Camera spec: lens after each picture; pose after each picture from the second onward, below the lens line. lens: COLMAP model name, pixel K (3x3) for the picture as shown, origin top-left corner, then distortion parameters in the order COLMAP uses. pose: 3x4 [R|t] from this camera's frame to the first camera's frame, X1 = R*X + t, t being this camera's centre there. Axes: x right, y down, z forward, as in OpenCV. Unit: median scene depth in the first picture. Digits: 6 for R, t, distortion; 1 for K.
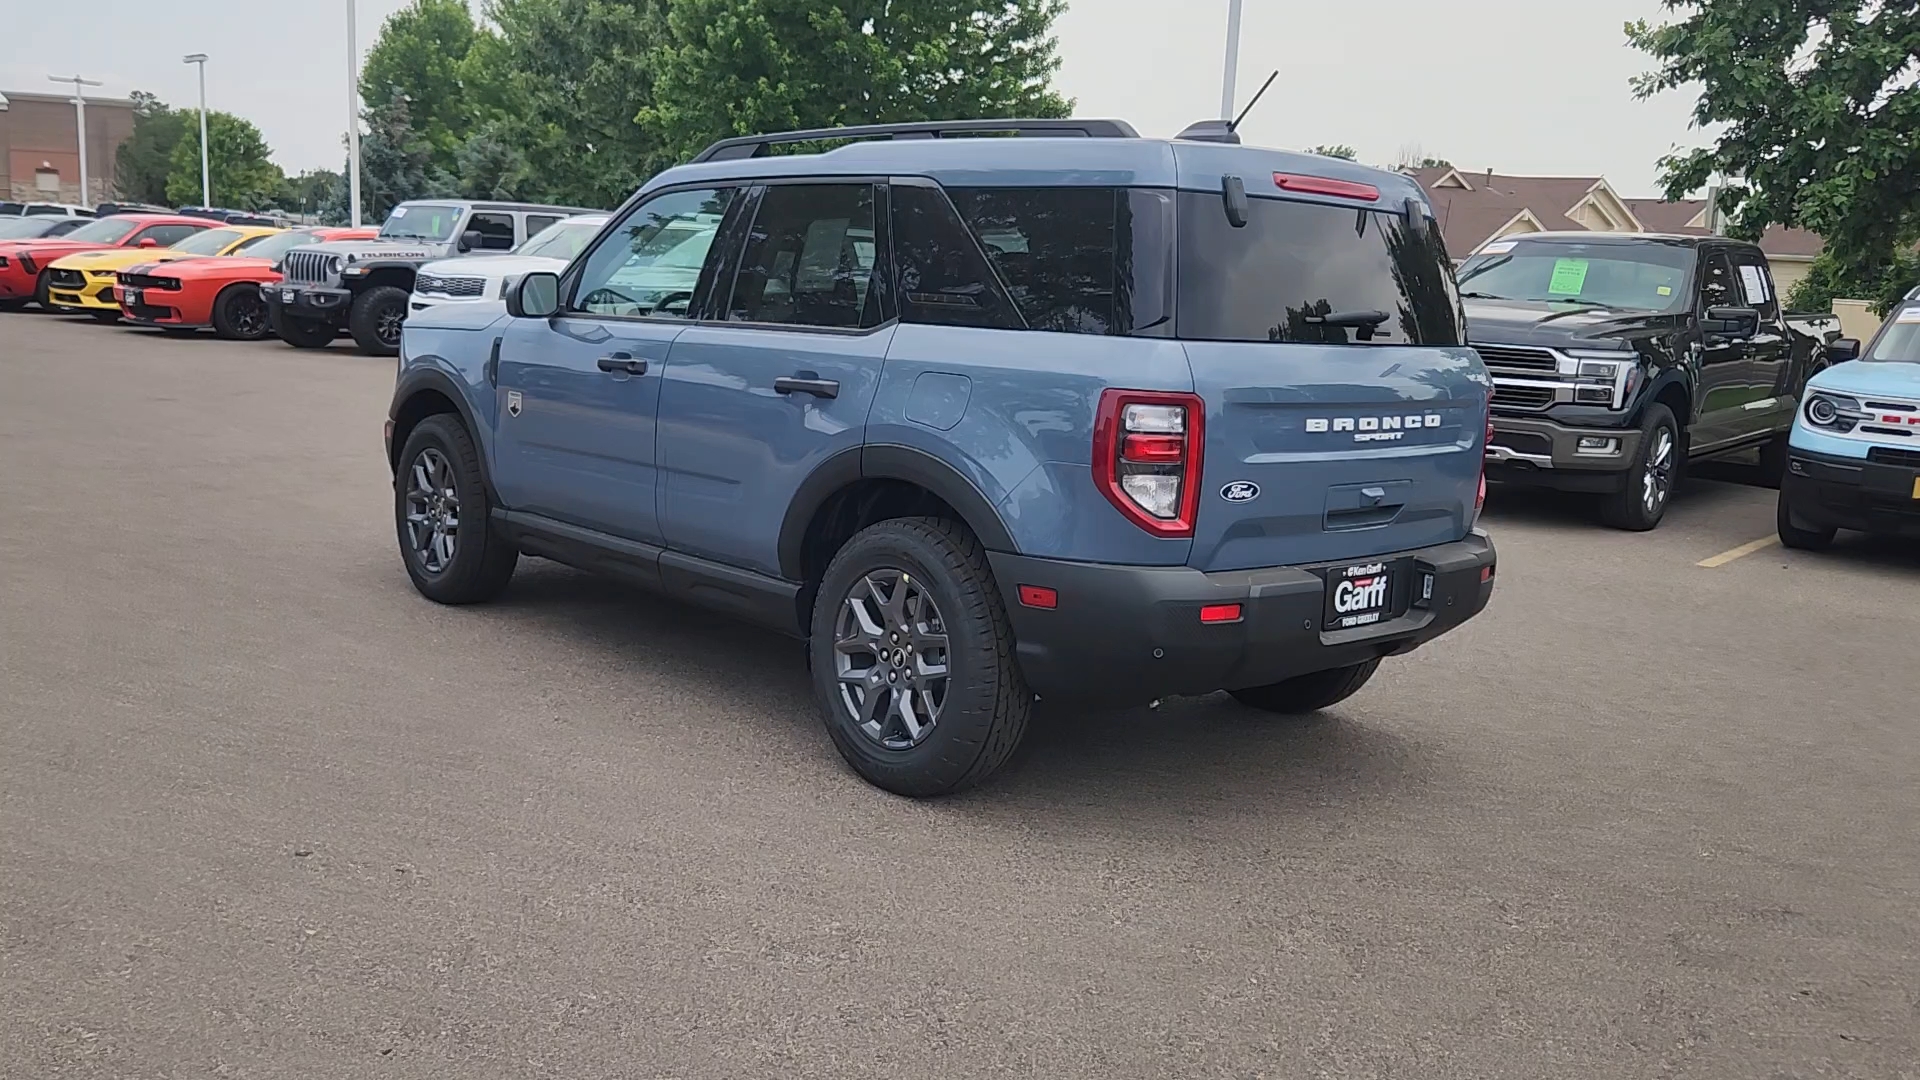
lens RADIAL K [[1639.5, 0, 959.0], [0, 1639.5, 541.6], [0, 0, 1]] dist [0.017593, 0.012167]
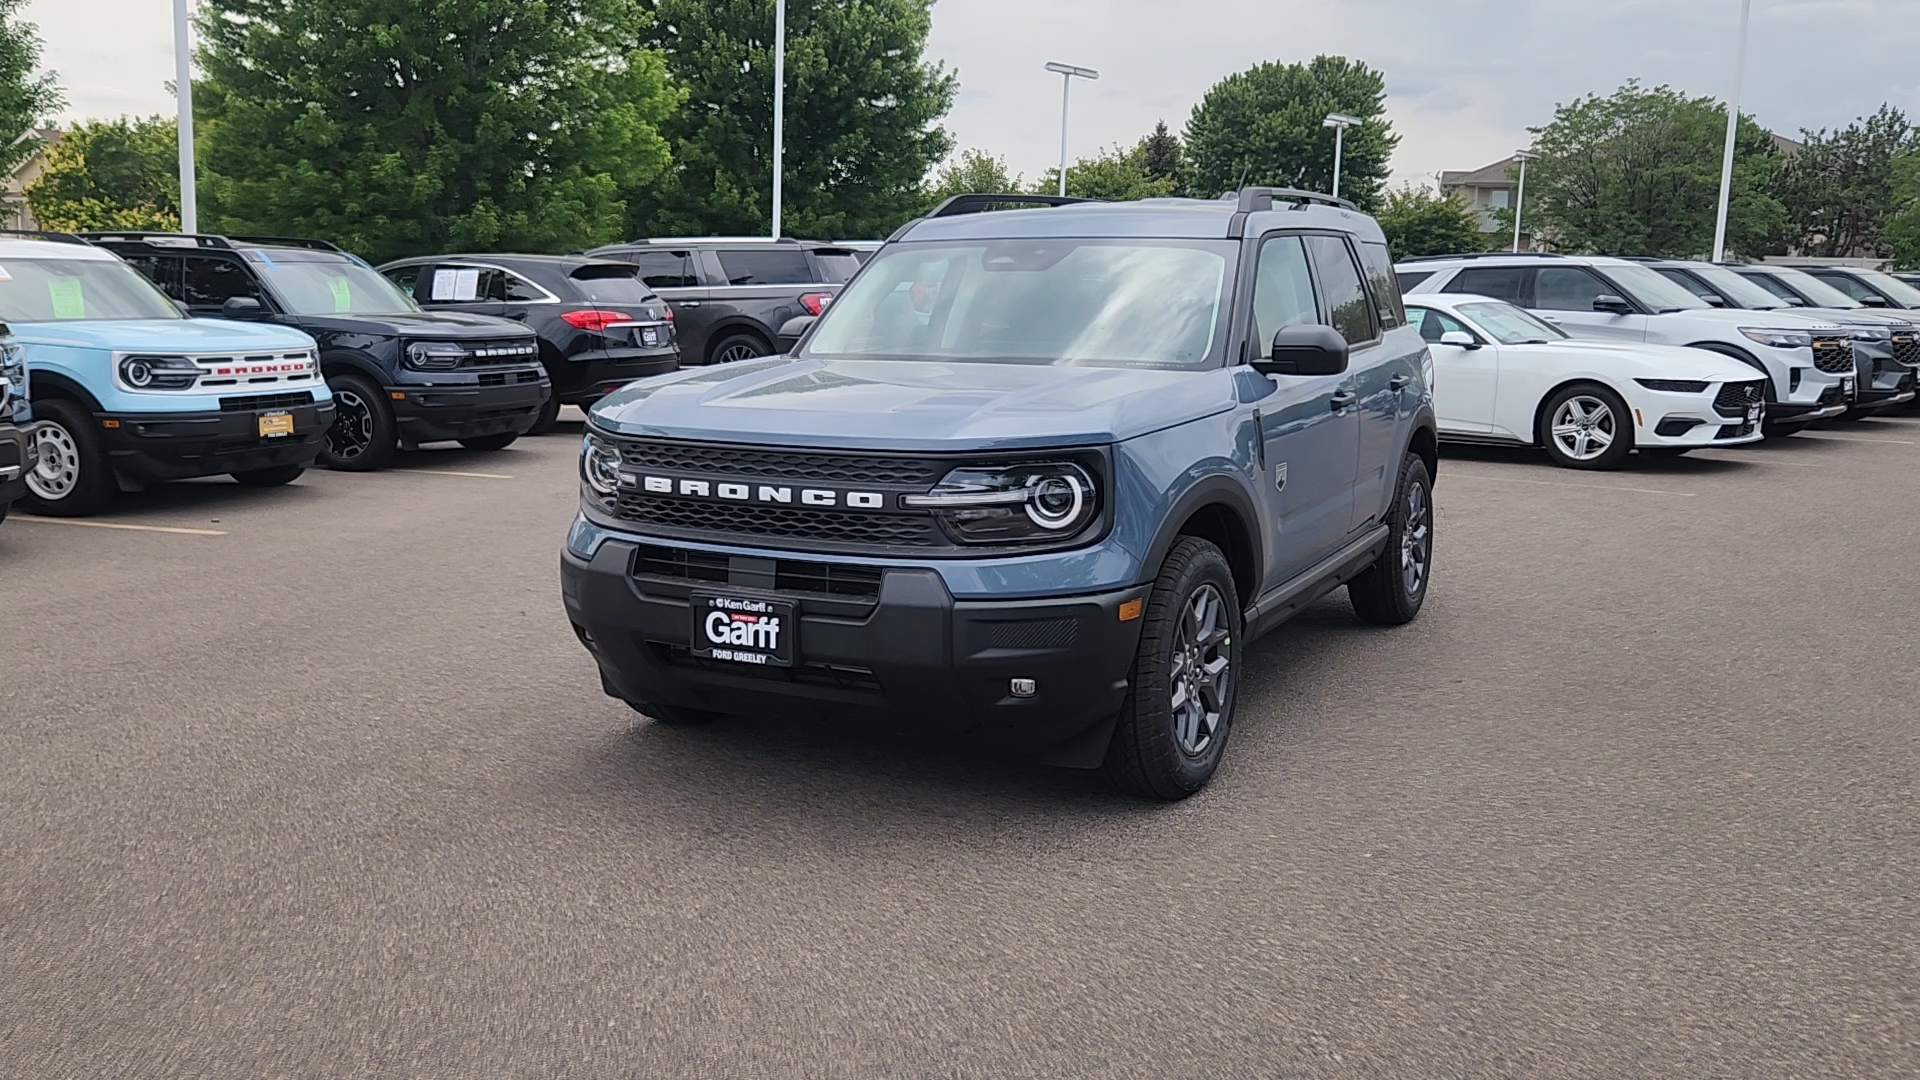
lens RADIAL K [[1639.5, 0, 961.1], [0, 1639.5, 533.7], [0, 0, 1]] dist [0.017593, 0.012167]
pose [[-0.341323, -0.199859, 0.918452, -1.178550], [0.128276, 0.958087, 0.256155, -0.346791], [-0.931152, 0.205247, -0.301380, 1.635788]]
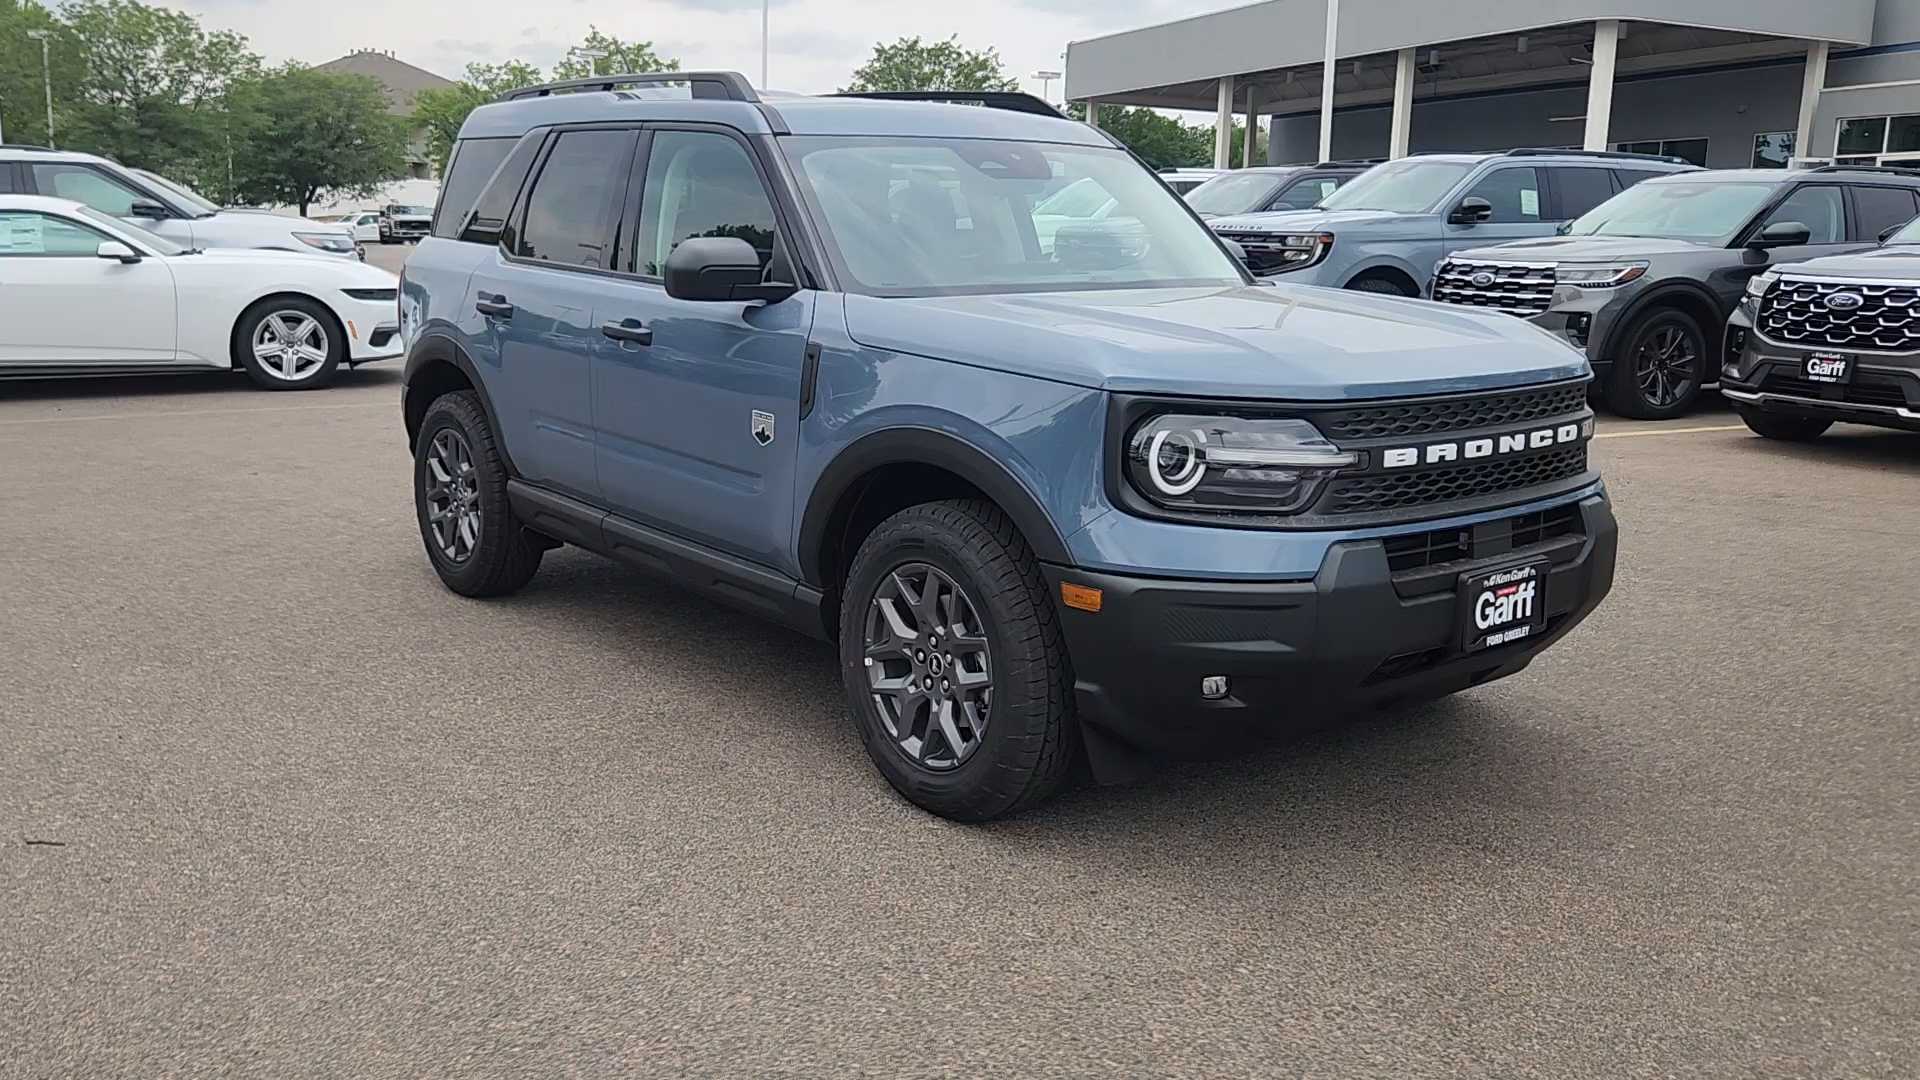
lens RADIAL K [[1639.5, 0, 963.6], [0, 1639.5, 549.9], [0, 0, 1]] dist [0.017593, 0.012167]
pose [[-0.996335, -0.079798, 0.030816, -0.164399], [-0.063165, 0.929239, 0.364041, -0.370548], [-0.057685, 0.360760, -0.930873, 2.175925]]
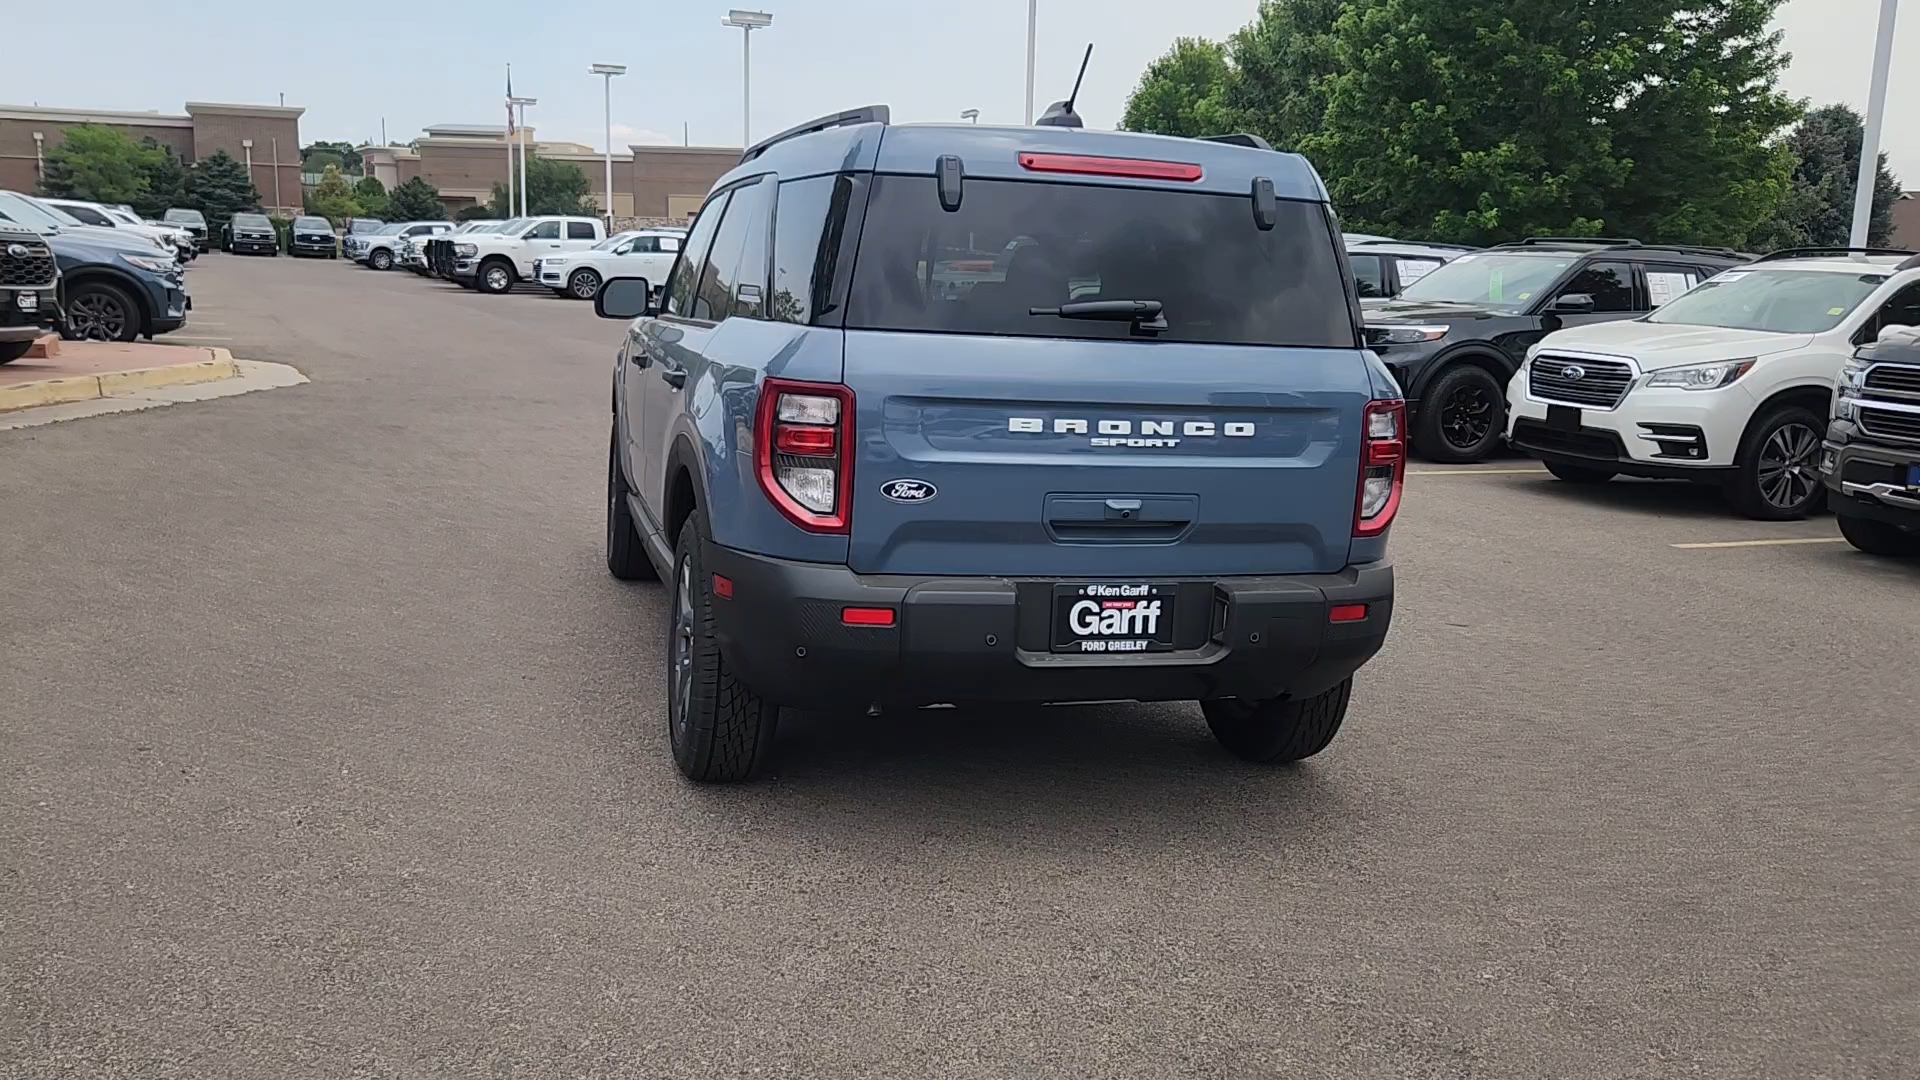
lens RADIAL K [[1639.5, 0, 957.4], [0, 1639.5, 531.6], [0, 0, 1]] dist [0.017593, 0.012167]
pose [[0.890831, 0.060357, -0.450307, 0.488899], [-0.071924, 0.997373, -0.008603, -0.000687], [0.448605, 0.040052, 0.892832, 0.136312]]
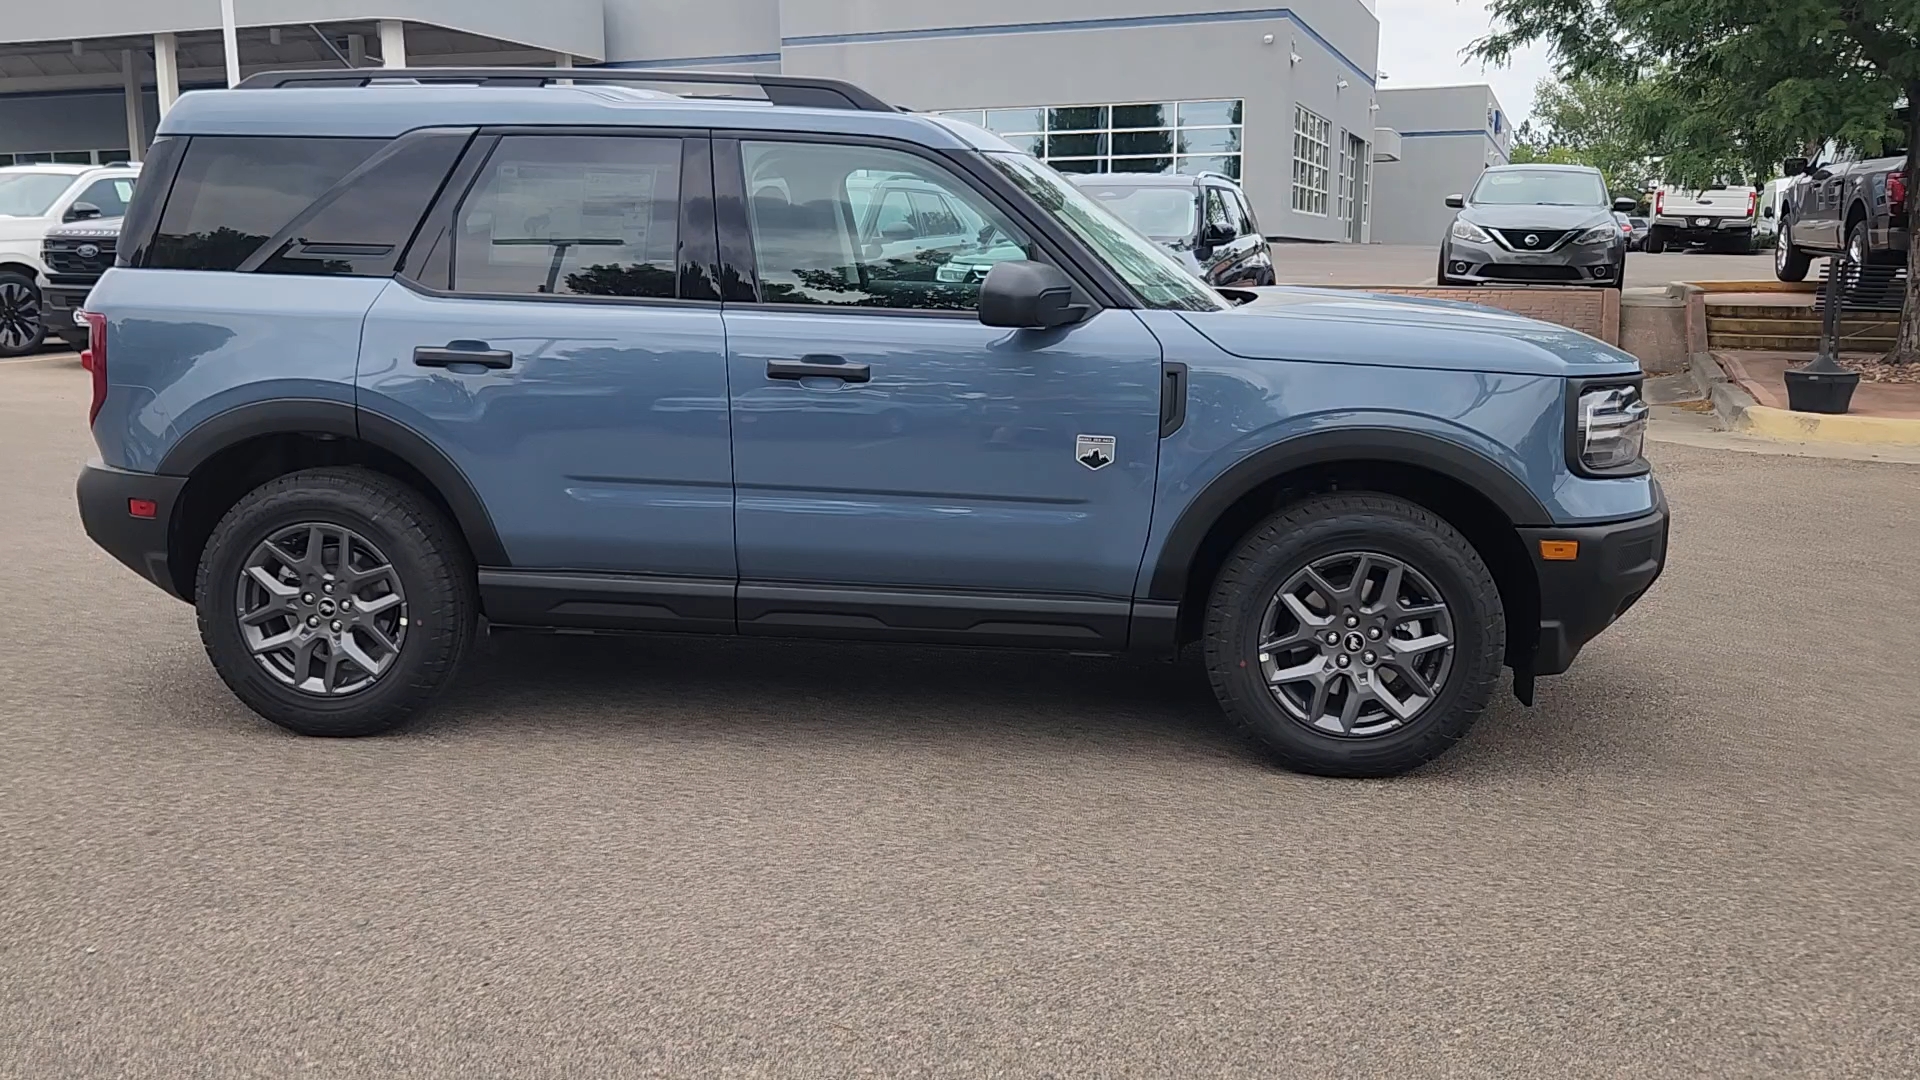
lens RADIAL K [[1639.5, 0, 959.1], [0, 1639.5, 540.2], [0, 0, 1]] dist [0.017593, 0.012167]
pose [[-0.743835, 0.068932, -0.664799, 0.559942], [-0.156882, 0.948871, 0.273920, -0.290735], [0.649690, 0.308046, -0.694989, 1.924458]]
